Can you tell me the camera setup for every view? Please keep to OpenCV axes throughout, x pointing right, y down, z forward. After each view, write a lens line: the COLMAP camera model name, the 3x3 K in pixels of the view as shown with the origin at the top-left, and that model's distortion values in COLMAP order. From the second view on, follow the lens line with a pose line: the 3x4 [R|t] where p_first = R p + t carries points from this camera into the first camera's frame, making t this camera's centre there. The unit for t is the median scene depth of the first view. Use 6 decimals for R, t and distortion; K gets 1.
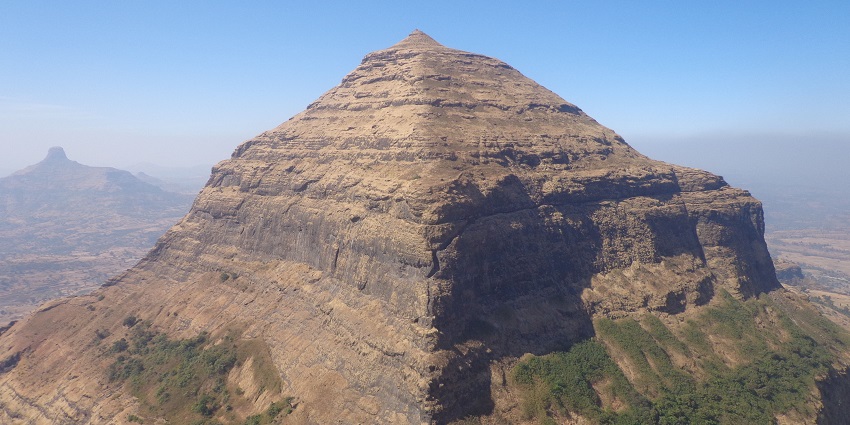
lens RADIAL K [[656.7, 0, 424.3], [0, 656.7, 212.9], [0, 0, 1]] dist [0.000080, 0.004935]
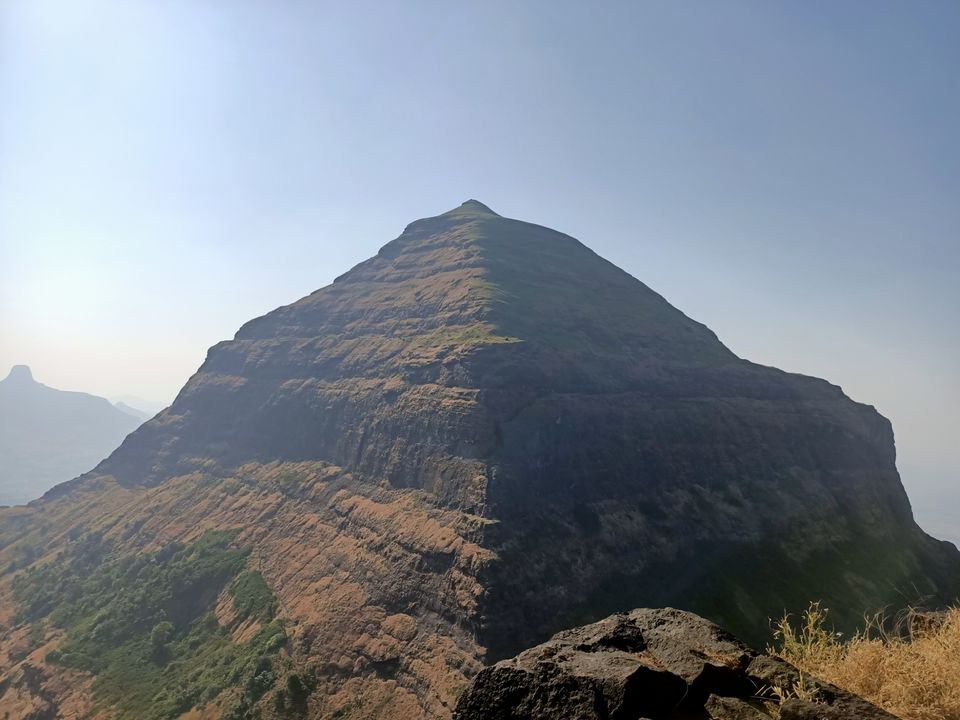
lens RADIAL K [[736.0, 0, 474.8], [0, 736.0, 360.4], [0, 0, 1]] dist [0.035576, -0.003763]
pose [[0.998275, 0.050479, 0.029991, -0.030898], [-0.044399, 0.983206, -0.177015, 0.111207], [-0.038423, 0.175378, 0.983751, 0.124955]]
